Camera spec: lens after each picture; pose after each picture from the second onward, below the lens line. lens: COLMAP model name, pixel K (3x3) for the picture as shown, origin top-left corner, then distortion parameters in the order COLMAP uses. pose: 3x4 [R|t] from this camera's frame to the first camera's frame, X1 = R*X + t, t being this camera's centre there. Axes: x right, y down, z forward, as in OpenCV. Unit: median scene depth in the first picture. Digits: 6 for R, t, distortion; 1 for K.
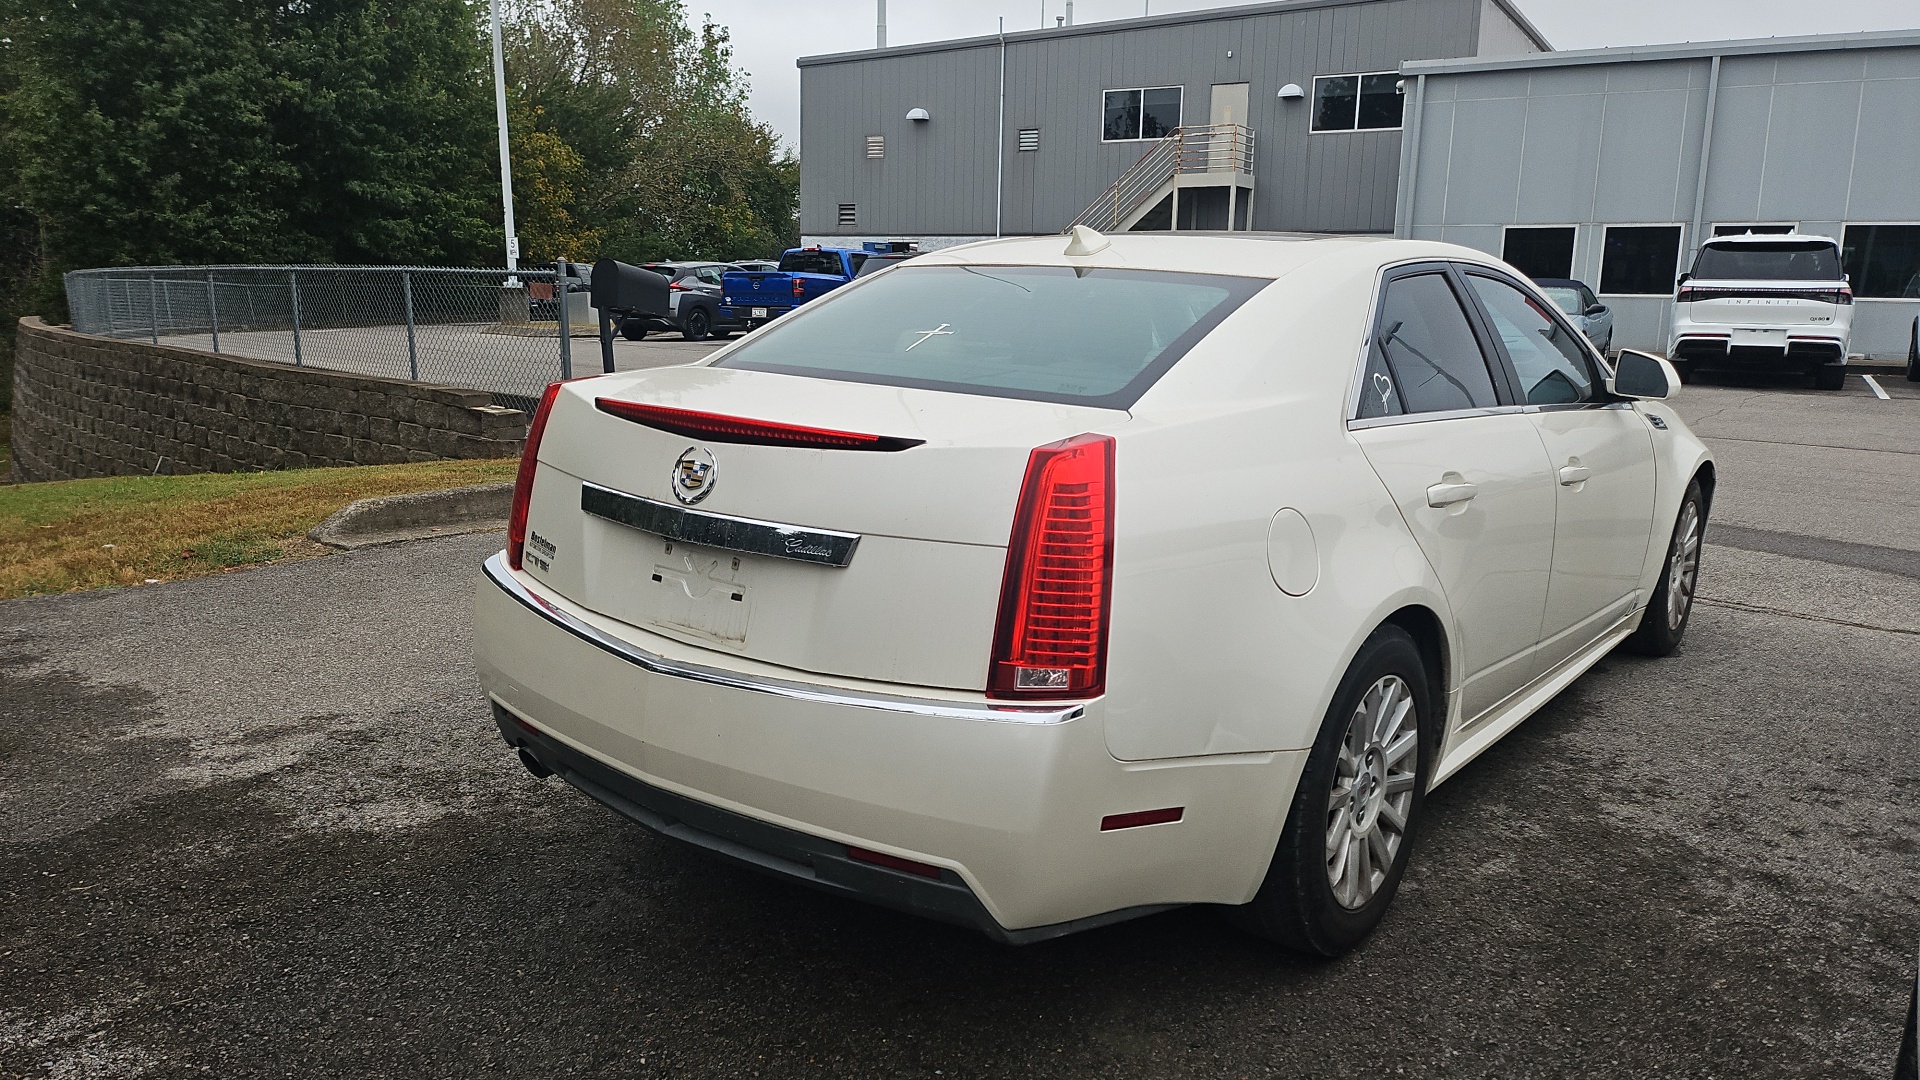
lens RADIAL K [[1384.9, 0, 967.5], [0, 1384.9, 547.9], [0, 0, 1]] dist [0.061008, -0.052120]
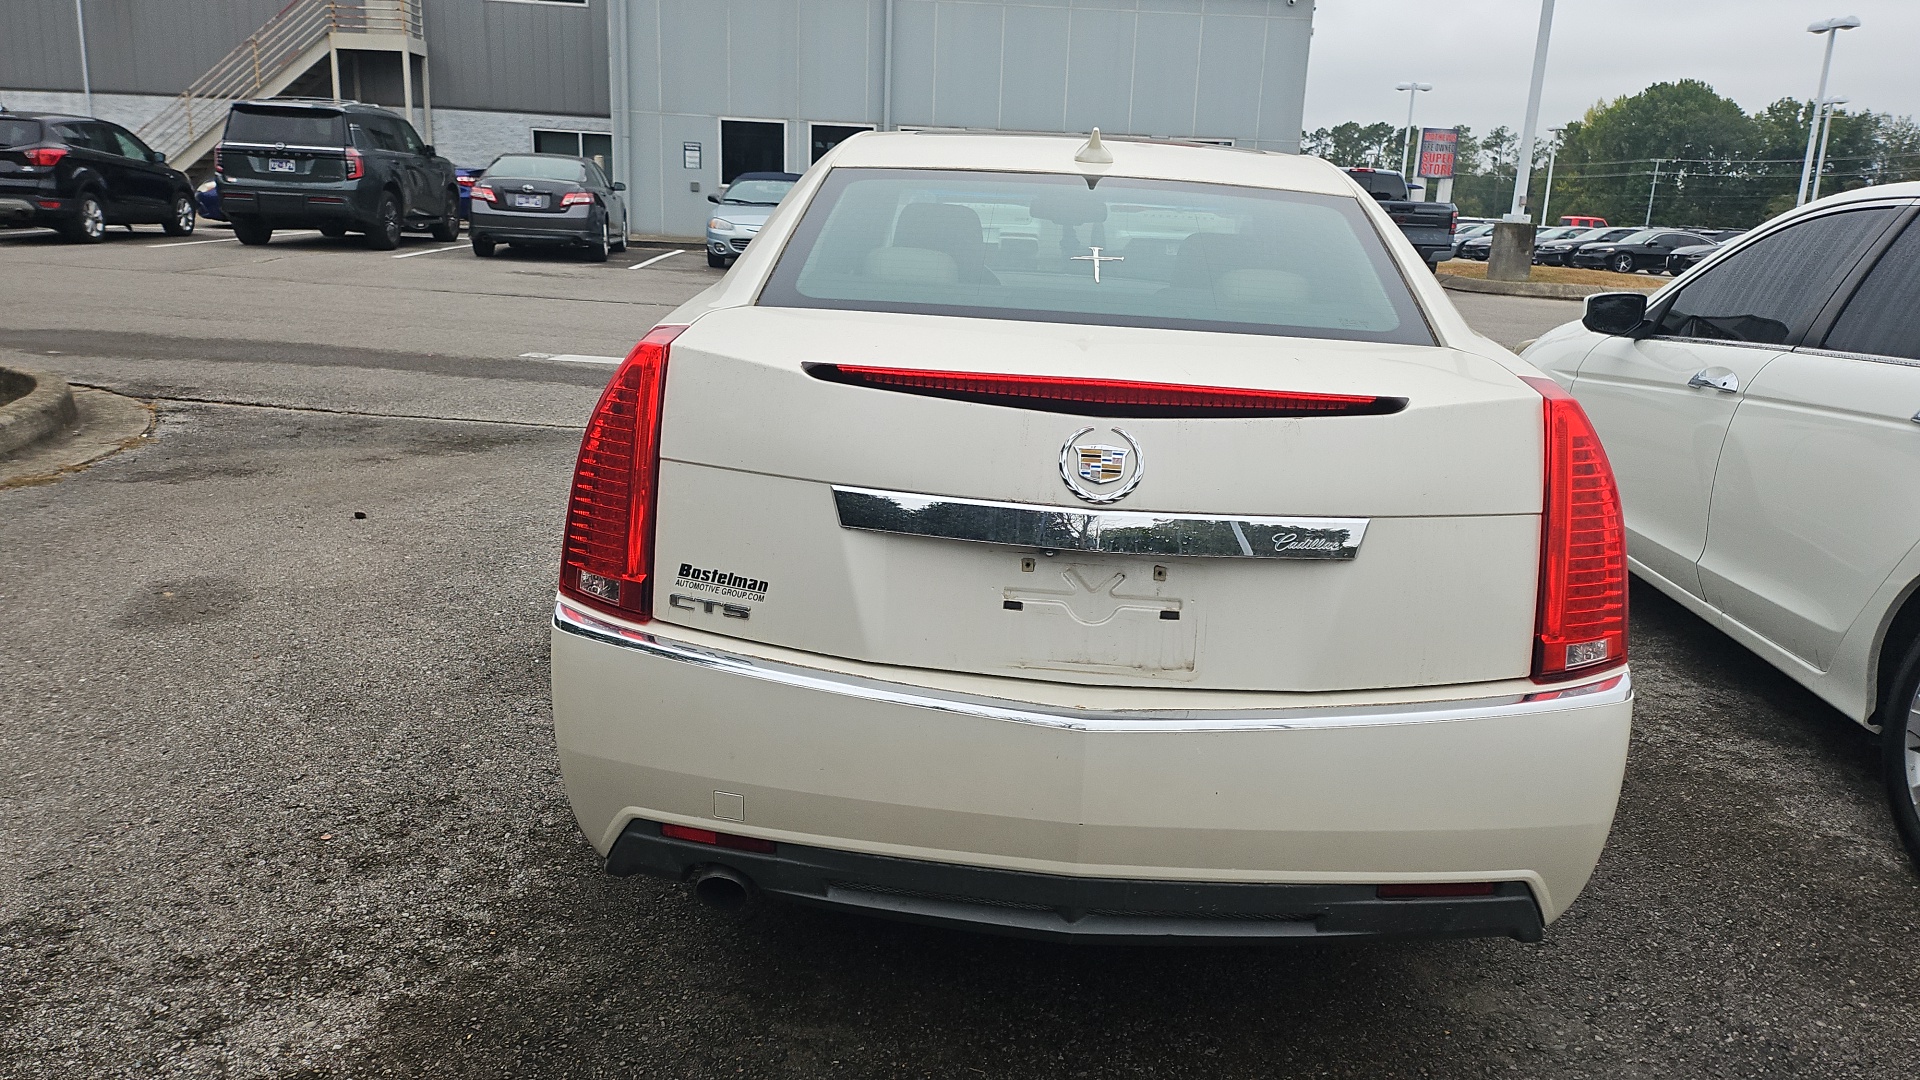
lens RADIAL K [[1384.9, 0, 982.7], [0, 1384.9, 556.7], [0, 0, 1]] dist [0.061008, -0.052120]
pose [[0.803829, -0.137709, 0.578701, -0.433474], [0.087879, 0.989651, 0.113435, -0.058816], [-0.588333, -0.040327, 0.807612, 0.270369]]
